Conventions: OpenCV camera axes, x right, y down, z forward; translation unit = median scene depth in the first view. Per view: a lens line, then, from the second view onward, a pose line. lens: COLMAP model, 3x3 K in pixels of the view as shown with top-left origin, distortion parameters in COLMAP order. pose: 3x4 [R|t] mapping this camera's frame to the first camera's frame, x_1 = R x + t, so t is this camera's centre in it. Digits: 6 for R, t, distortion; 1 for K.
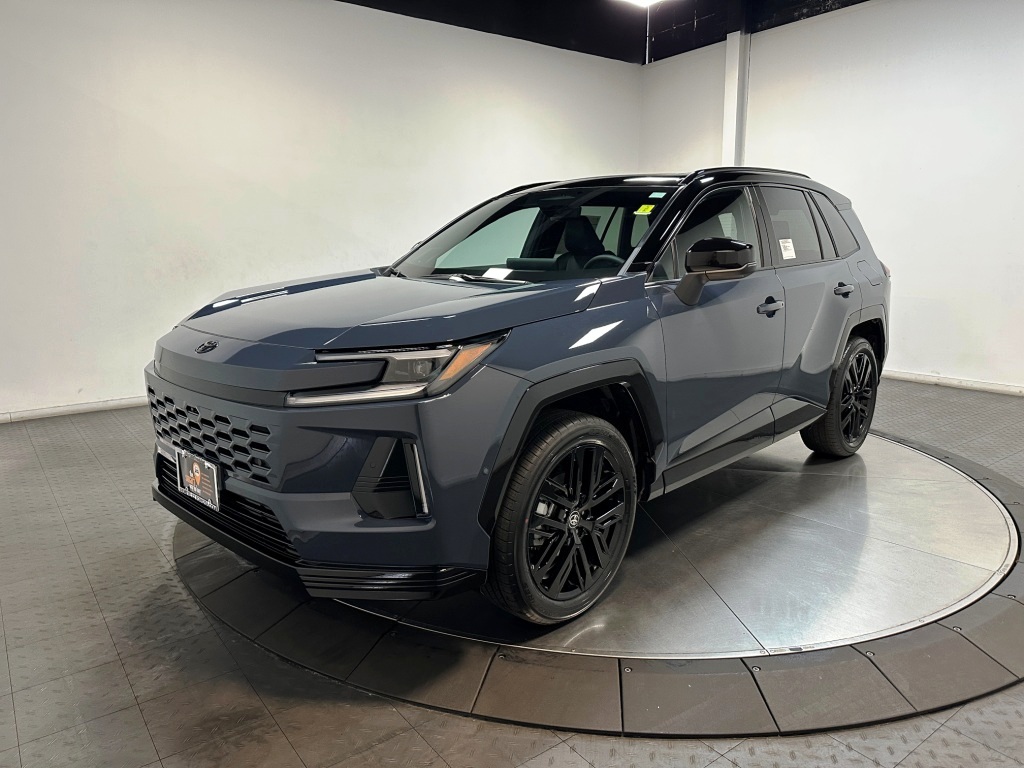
lens RADIAL K [[722.6, 0, 512.0], [0, 722.6, 384.0], [0, 0, 1]] dist [0.080632, -0.092507]
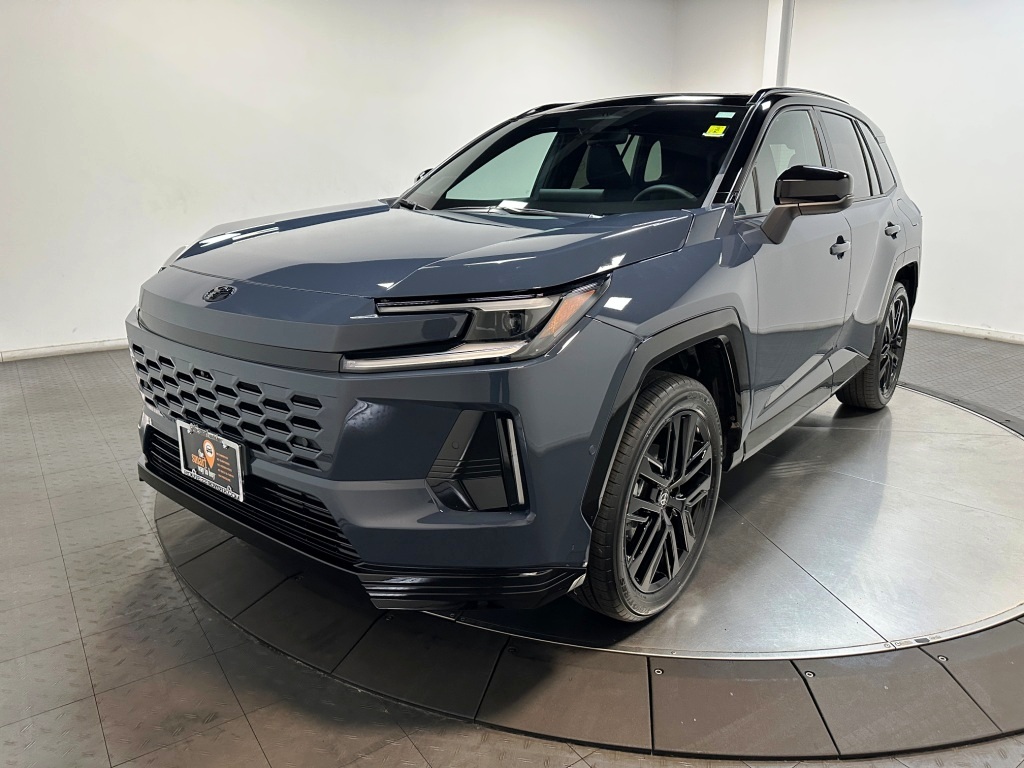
lens RADIAL K [[729.6, 0, 512.0], [0, 729.6, 384.0], [0, 0, 1]] dist [0.054949, -0.058655]
pose [[0.996471, -0.009487, 0.083395, -0.164577], [0.003189, 0.997154, 0.075326, -0.012084], [-0.083872, -0.074794, 0.993666, 0.176393]]
